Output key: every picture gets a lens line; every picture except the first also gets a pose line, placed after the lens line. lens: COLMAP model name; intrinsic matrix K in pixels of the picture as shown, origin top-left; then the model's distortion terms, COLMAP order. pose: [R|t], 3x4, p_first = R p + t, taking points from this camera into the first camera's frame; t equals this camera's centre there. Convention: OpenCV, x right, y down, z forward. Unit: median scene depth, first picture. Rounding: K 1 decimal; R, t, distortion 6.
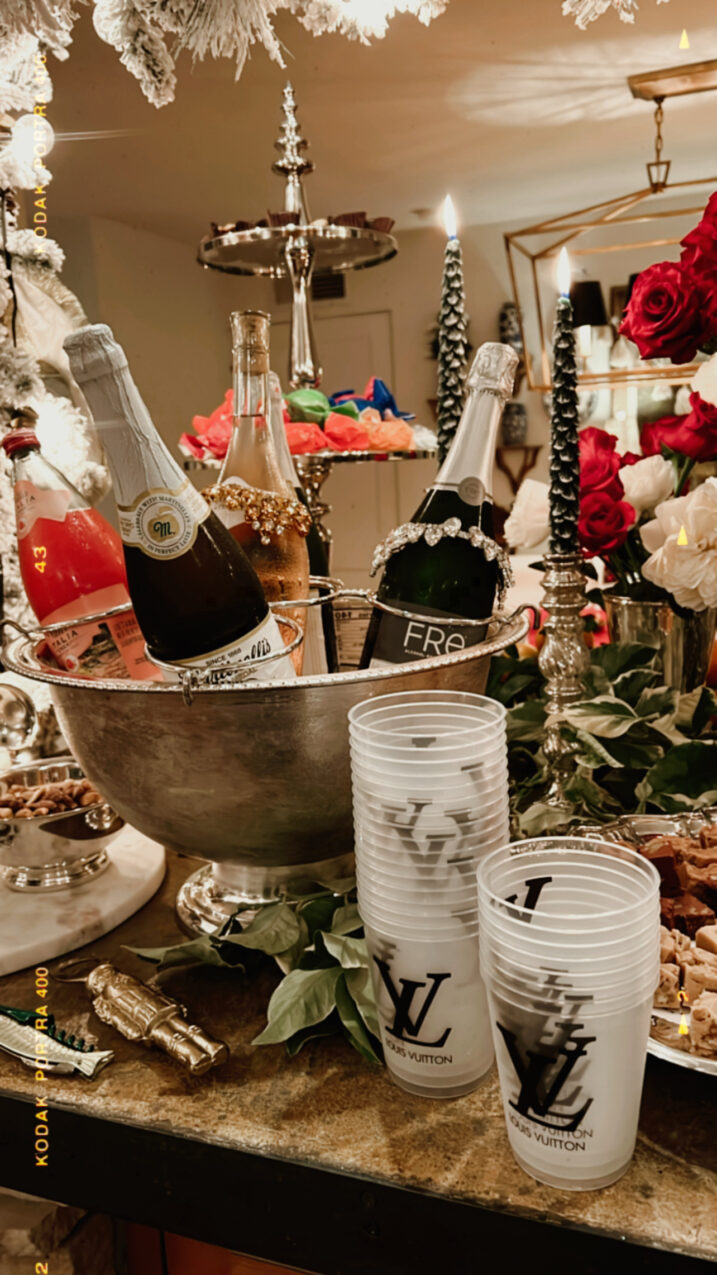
lens RADIAL K [[1042.3, 0, 350.7], [0, 1042.3, 635.3], [0, 0, 1]] dist [0.028782, -0.010601]
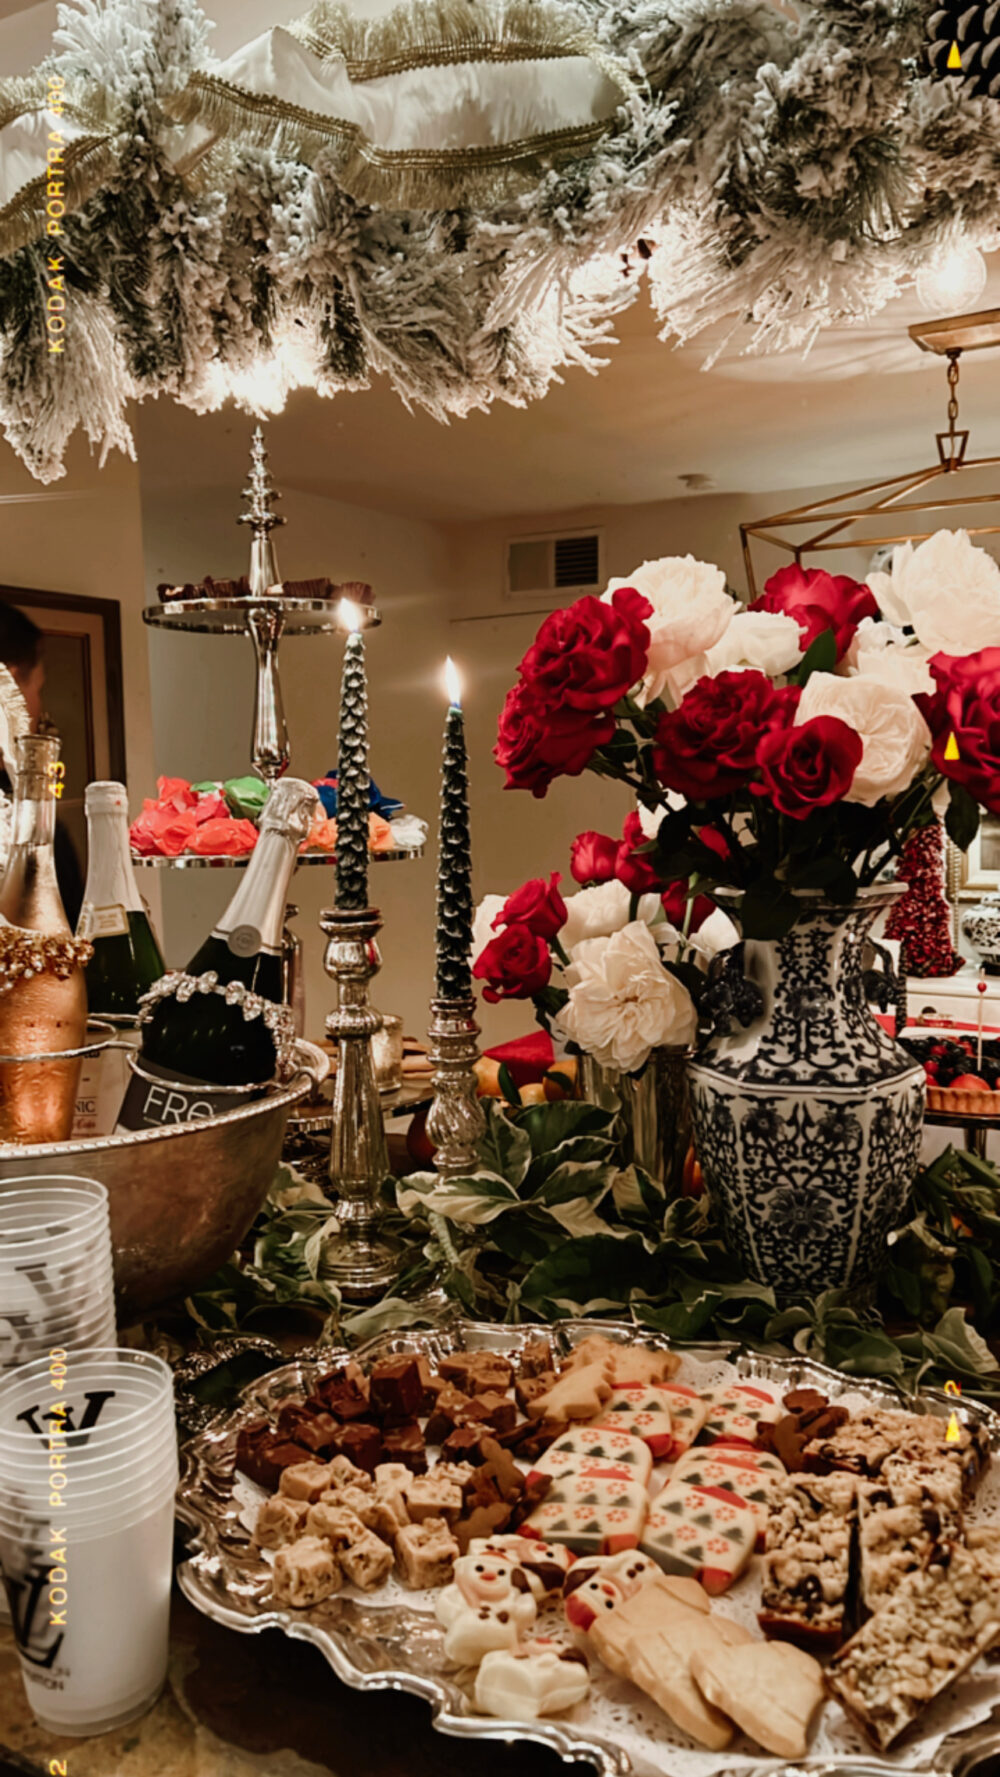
lens RADIAL K [[1439.6, 0, 496.3], [0, 1439.6, 895.2], [0, 0, 1]] dist [0.088666, -0.097245]
pose [[0.988880, 0.040935, -0.142974, 0.402416], [-0.051899, 0.995921, -0.073815, -0.076991], [0.139369, 0.080414, 0.986970, -0.163419]]
